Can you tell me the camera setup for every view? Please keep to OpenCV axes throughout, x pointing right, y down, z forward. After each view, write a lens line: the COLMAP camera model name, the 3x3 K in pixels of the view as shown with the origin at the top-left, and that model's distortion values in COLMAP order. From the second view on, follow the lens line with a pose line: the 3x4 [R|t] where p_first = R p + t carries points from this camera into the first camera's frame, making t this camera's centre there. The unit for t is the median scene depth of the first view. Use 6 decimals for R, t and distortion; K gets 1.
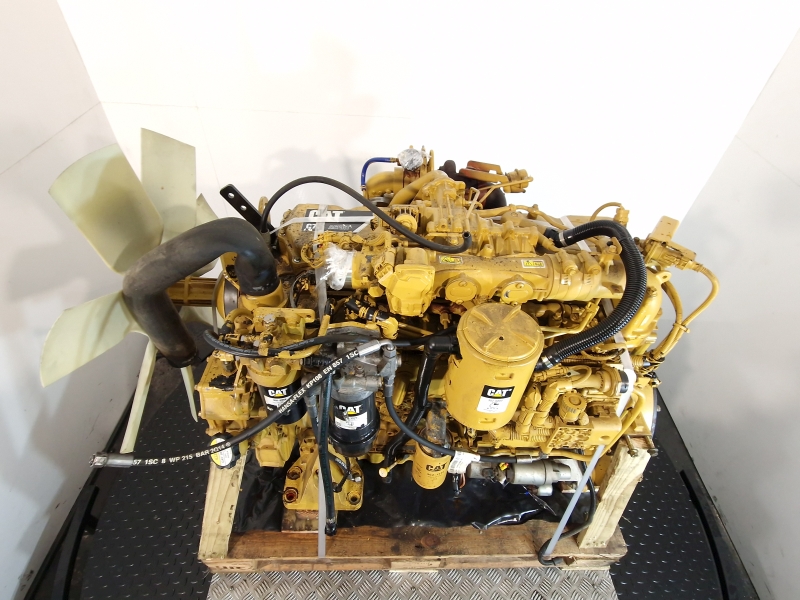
lens RADIAL K [[420.4, 0, 396.0], [0, 420.4, 292.5], [0, 0, 1]] dist [0.000201, 0.000082]
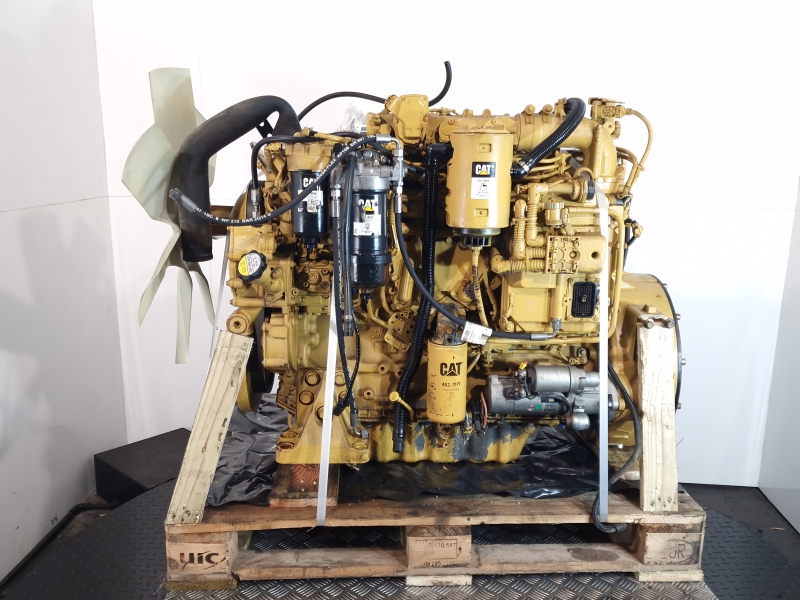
lens RADIAL K [[688.2, 0, 400.0], [0, 688.2, 300.0], [0, 0, 1]] dist [0.096969, -0.001548]
pose [[0.999040, -0.032566, 0.029304, -0.077290], [0.043046, 0.854014, -0.518466, 1.448378], [-0.008142, 0.519230, 0.854596, -0.522839]]
